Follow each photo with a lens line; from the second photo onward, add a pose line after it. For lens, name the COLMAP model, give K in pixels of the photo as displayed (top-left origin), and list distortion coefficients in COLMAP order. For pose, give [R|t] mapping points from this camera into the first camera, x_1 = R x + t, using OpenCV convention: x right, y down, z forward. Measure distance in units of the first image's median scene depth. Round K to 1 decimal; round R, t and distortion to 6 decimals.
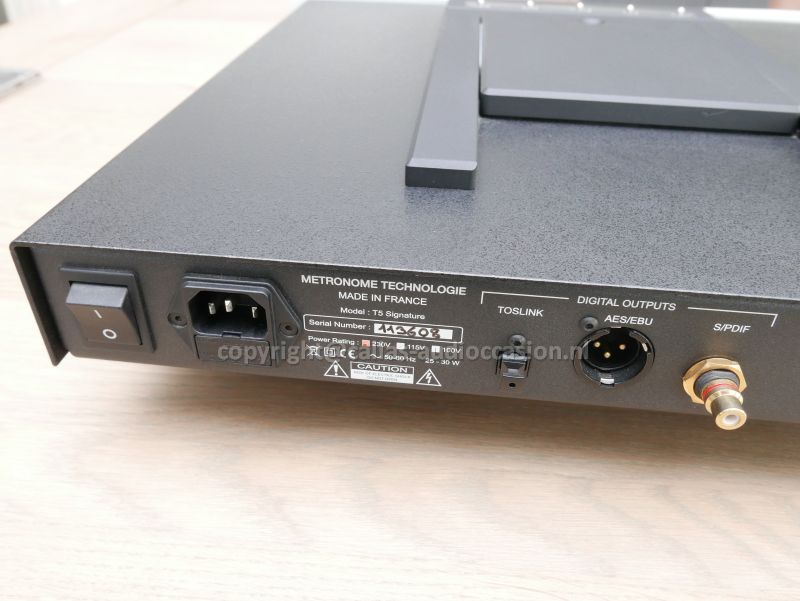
lens RADIAL K [[648.3, 0, 400.0], [0, 648.3, 300.5], [0, 0, 1]] dist [-0.027040, 0.009103]
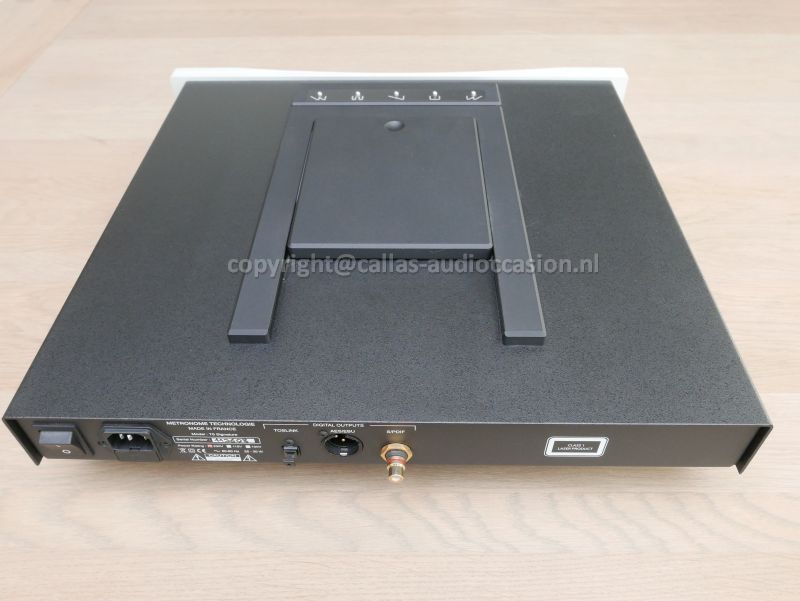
lens RADIAL K [[648.3, 0, 400.0], [0, 648.3, 300.5], [0, 0, 1]] dist [-0.027040, 0.009103]
pose [[0.995460, -0.084961, 0.042911, 0.435222], [0.076179, 0.981445, 0.175964, -0.613821], [-0.057065, -0.171896, 0.983461, -0.743749]]
